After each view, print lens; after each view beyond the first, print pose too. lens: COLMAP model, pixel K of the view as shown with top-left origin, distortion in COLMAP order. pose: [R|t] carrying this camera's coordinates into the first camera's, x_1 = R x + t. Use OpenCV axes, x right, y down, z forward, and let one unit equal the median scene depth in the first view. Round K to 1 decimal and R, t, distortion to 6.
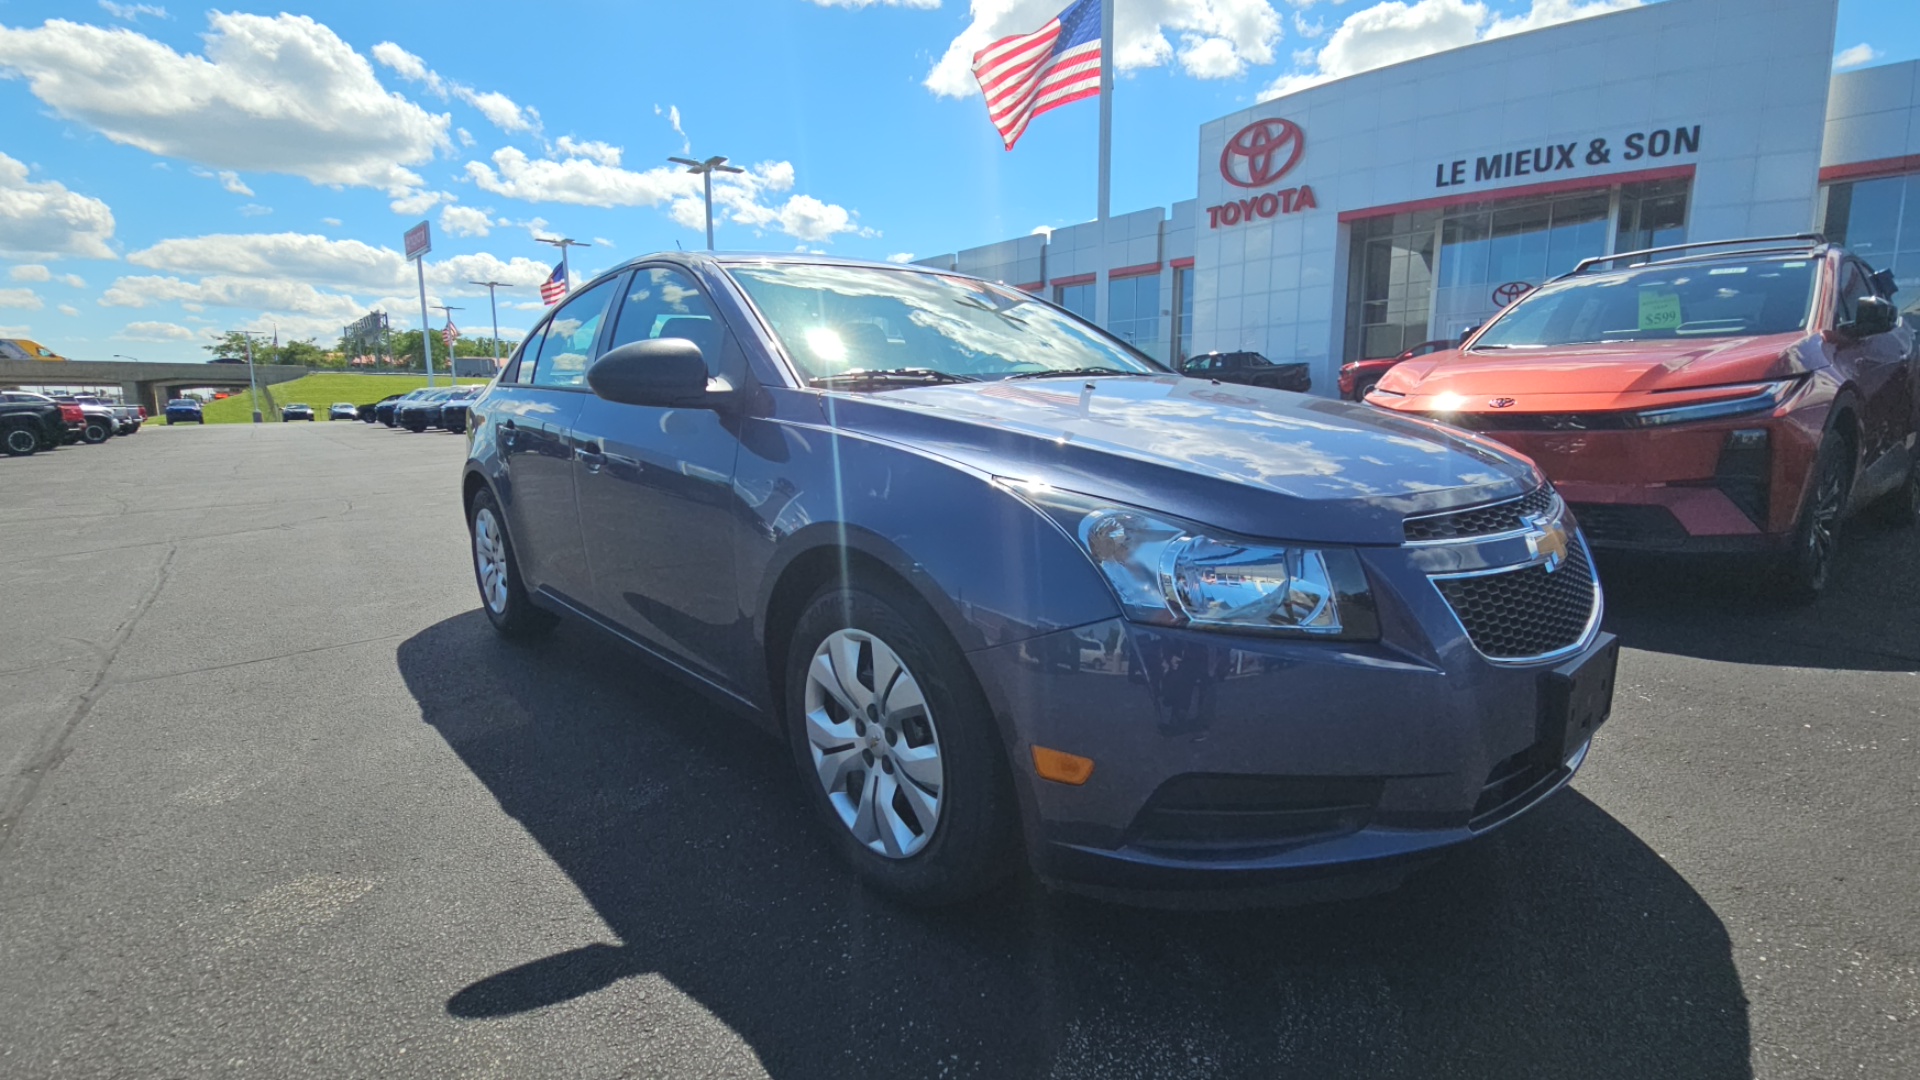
lens RADIAL K [[864.9, 0, 977.8], [0, 864.9, 537.5], [0, 0, 1]] dist [0.003425, -0.004588]
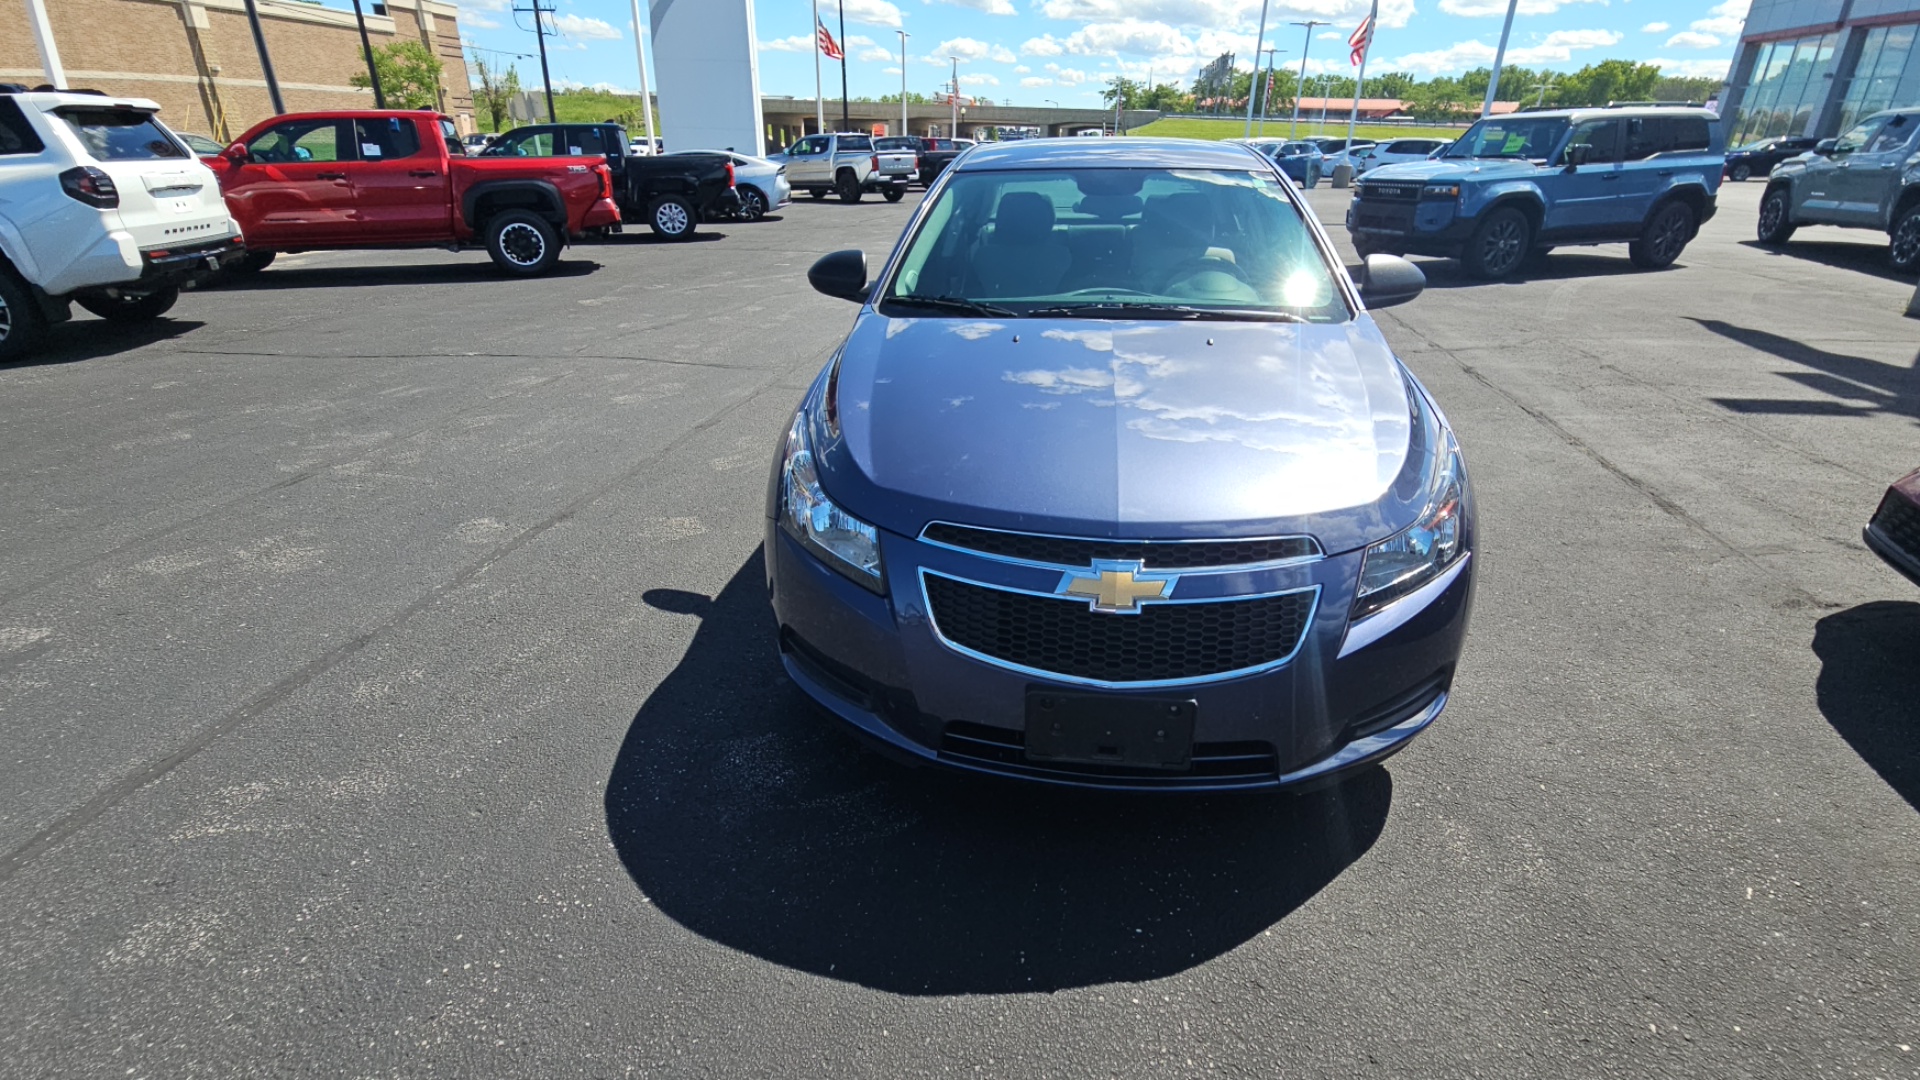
lens RADIAL K [[866.7, 0, 978.5], [0, 866.7, 531.1], [0, 0, 1]] dist [0.018435, -0.013072]
pose [[0.656689, 0.324562, -0.680749, 1.244872], [-0.136729, 0.938935, 0.315761, -0.370656], [0.741664, -0.114279, 0.660966, 0.174034]]
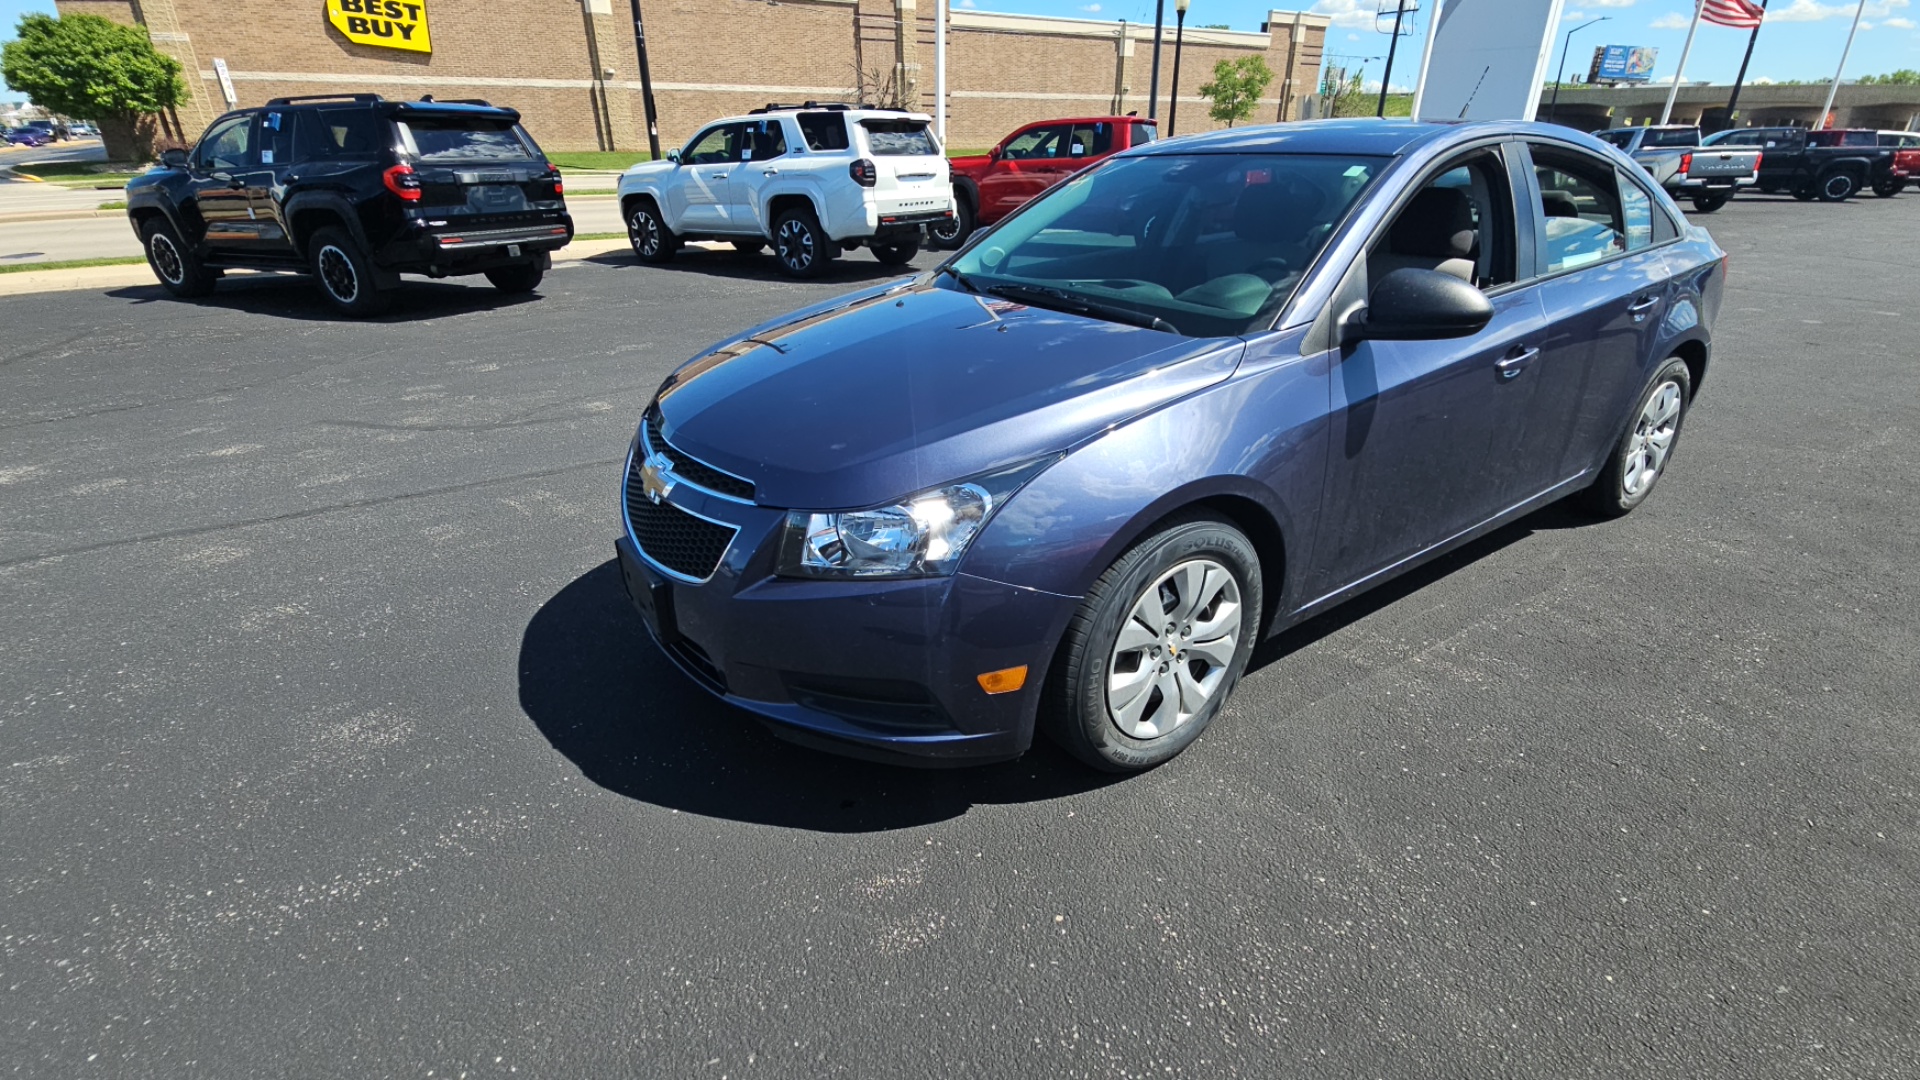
lens RADIAL K [[854.7, 0, 977.2], [0, 854.7, 548.3], [0, 0, 1]] dist [0.005644, -0.006771]
pose [[-0.130317, 0.437620, -0.889666, 1.794617], [-0.149505, 0.878385, 0.453970, -0.569245], [0.980136, 0.192169, -0.049042, 1.561155]]
